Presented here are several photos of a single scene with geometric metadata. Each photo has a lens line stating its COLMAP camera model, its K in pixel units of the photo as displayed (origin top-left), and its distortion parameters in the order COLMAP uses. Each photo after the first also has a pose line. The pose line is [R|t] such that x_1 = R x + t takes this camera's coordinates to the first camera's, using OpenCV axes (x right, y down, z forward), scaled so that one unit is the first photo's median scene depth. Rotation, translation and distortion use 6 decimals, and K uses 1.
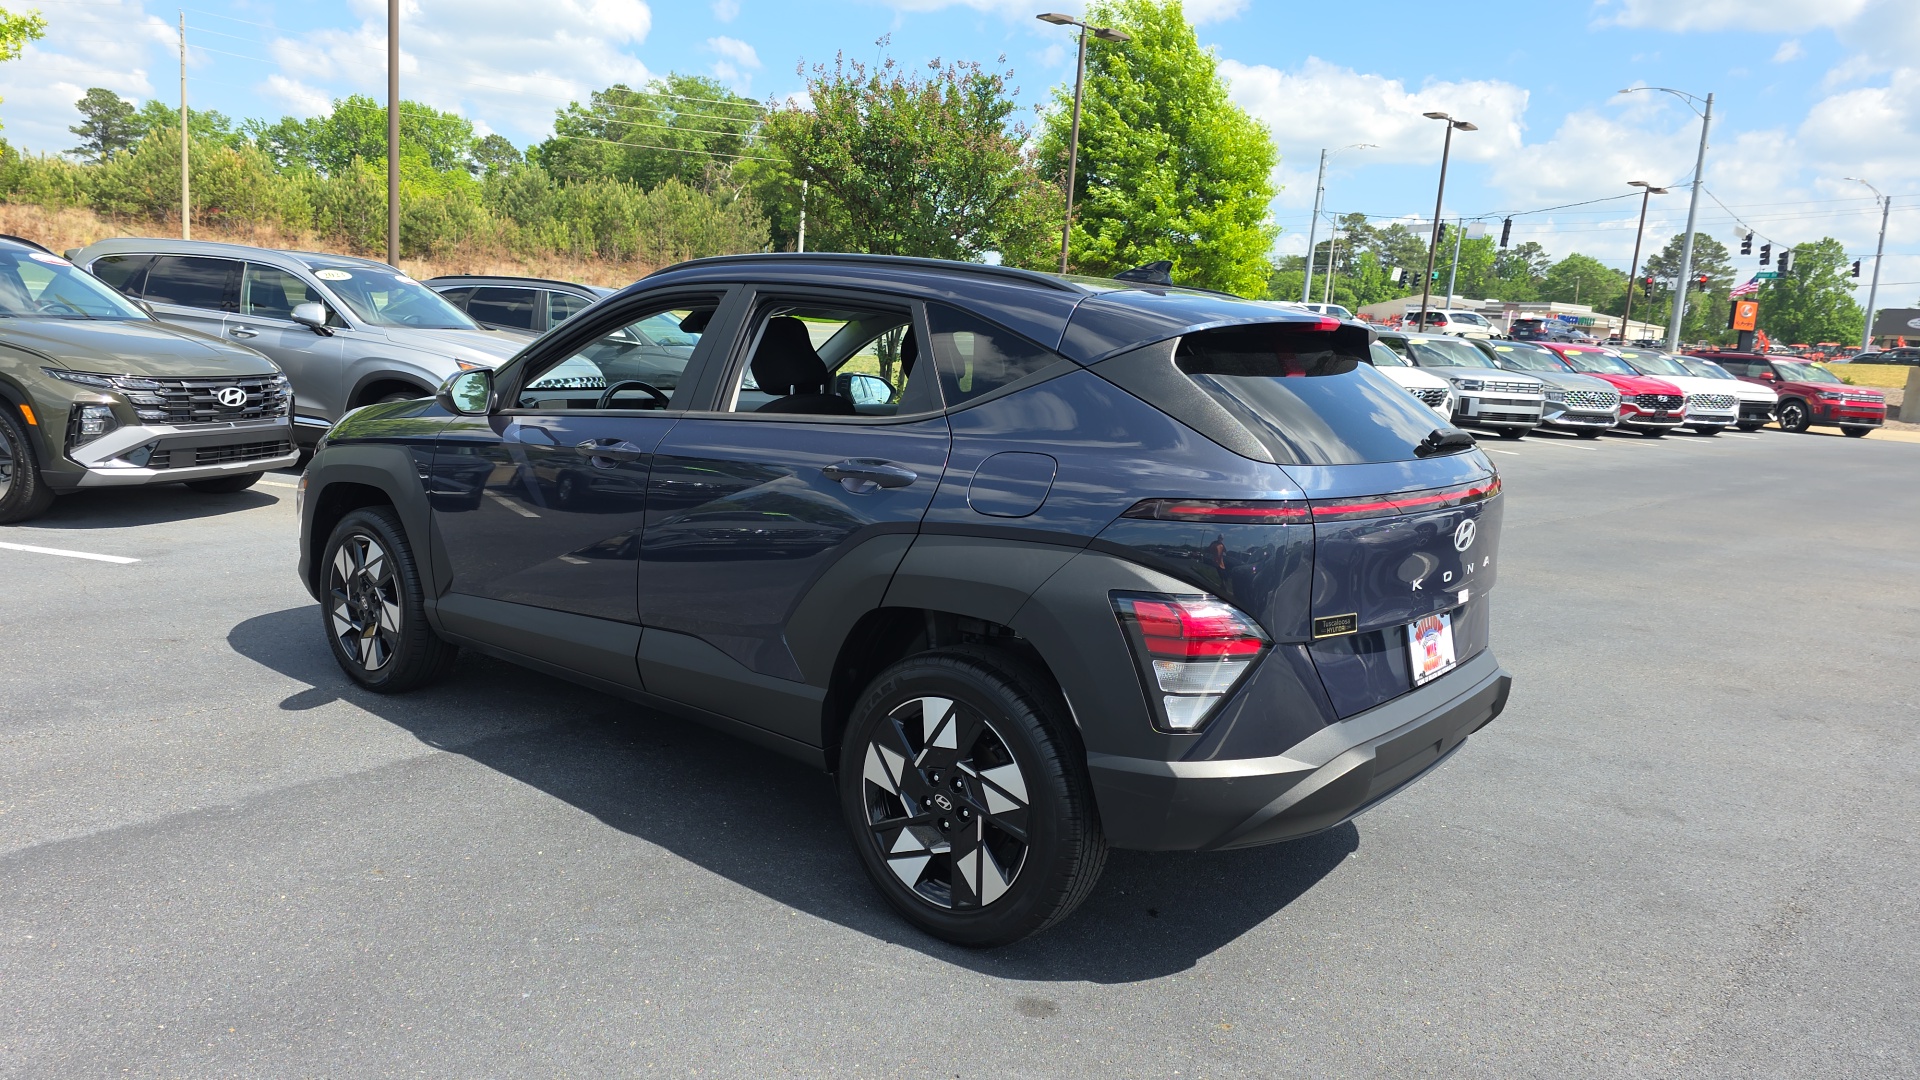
lens RADIAL K [[1302.4, 0, 934.7], [0, 1302.4, 560.9], [0, 0, 1]] dist [0.056802, -0.065540]
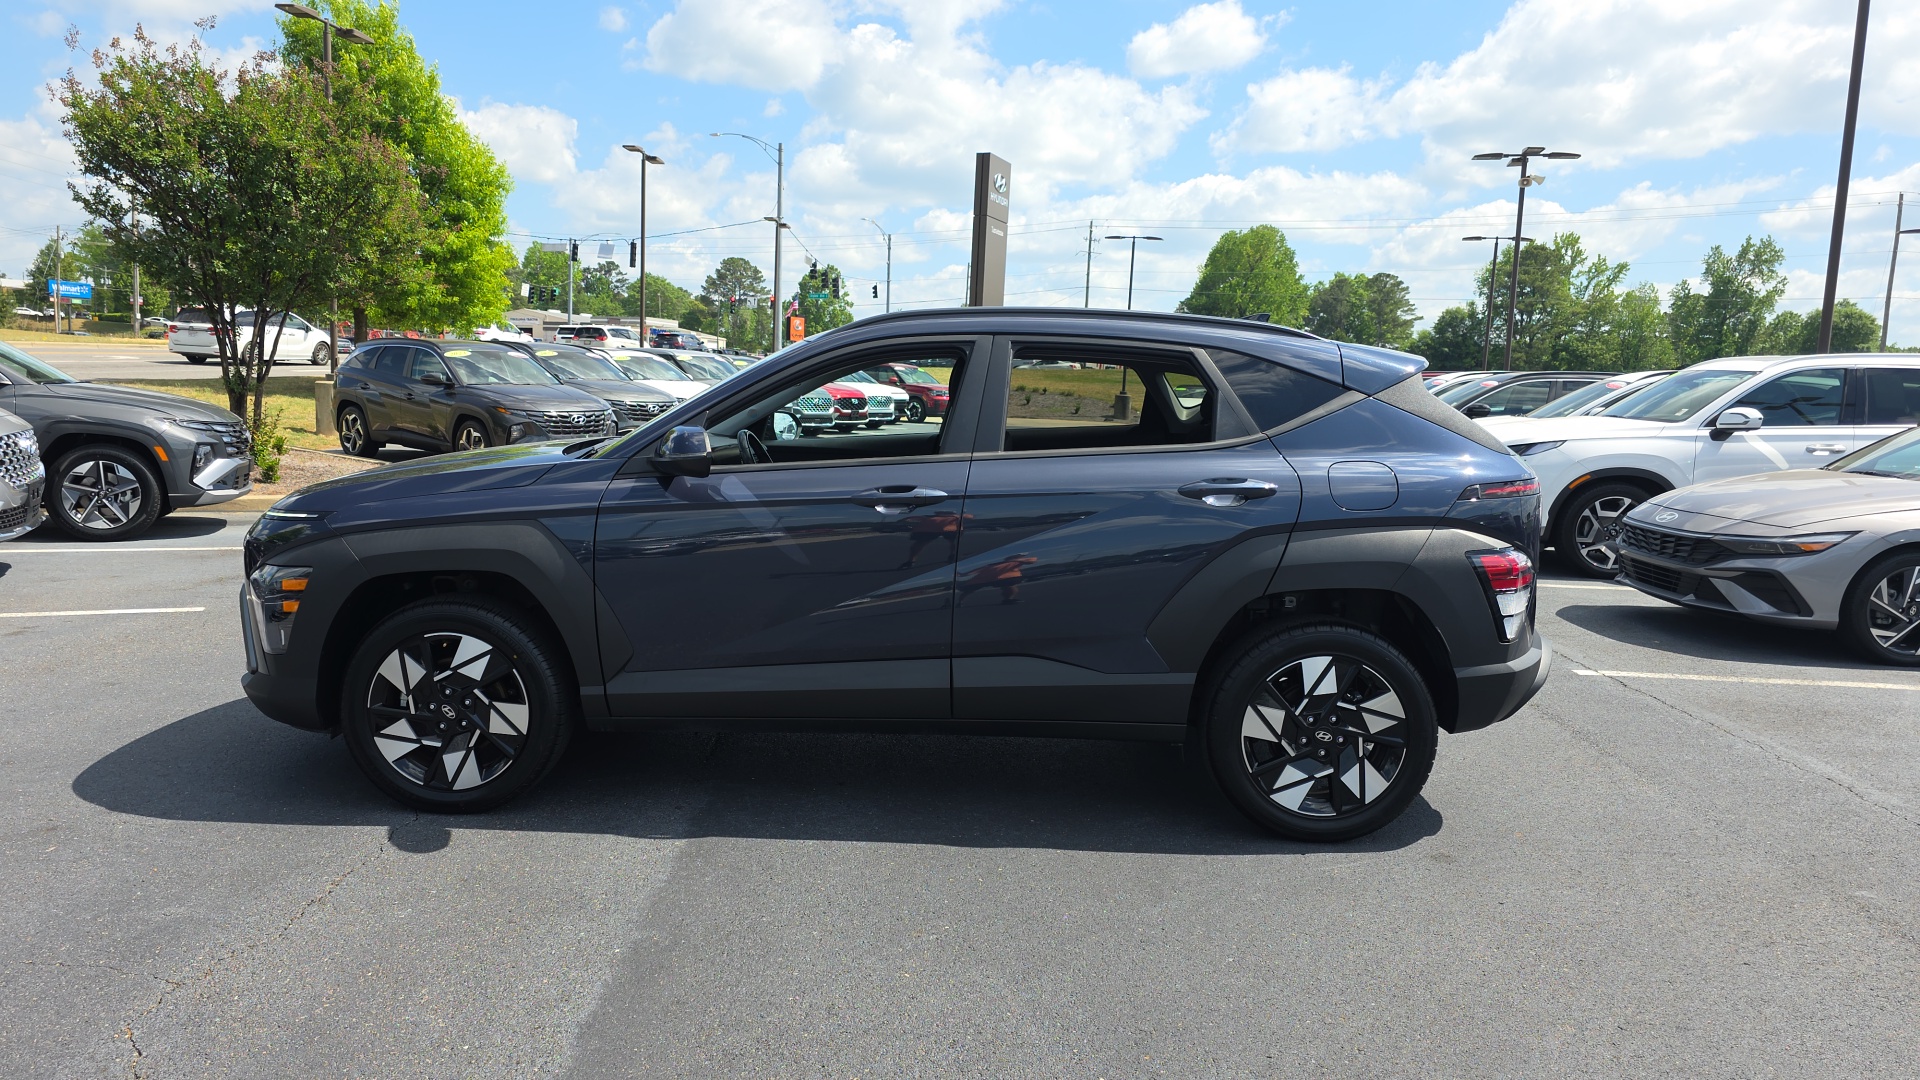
lens RADIAL K [[1302.4, 0, 917.5], [0, 1302.4, 557.4], [0, 0, 1]] dist [0.056802, -0.065540]
pose [[0.765552, -0.119201, 0.632235, -1.069027], [0.125748, 0.991456, 0.034663, -0.084586], [-0.630965, 0.052966, 0.774001, 0.228718]]
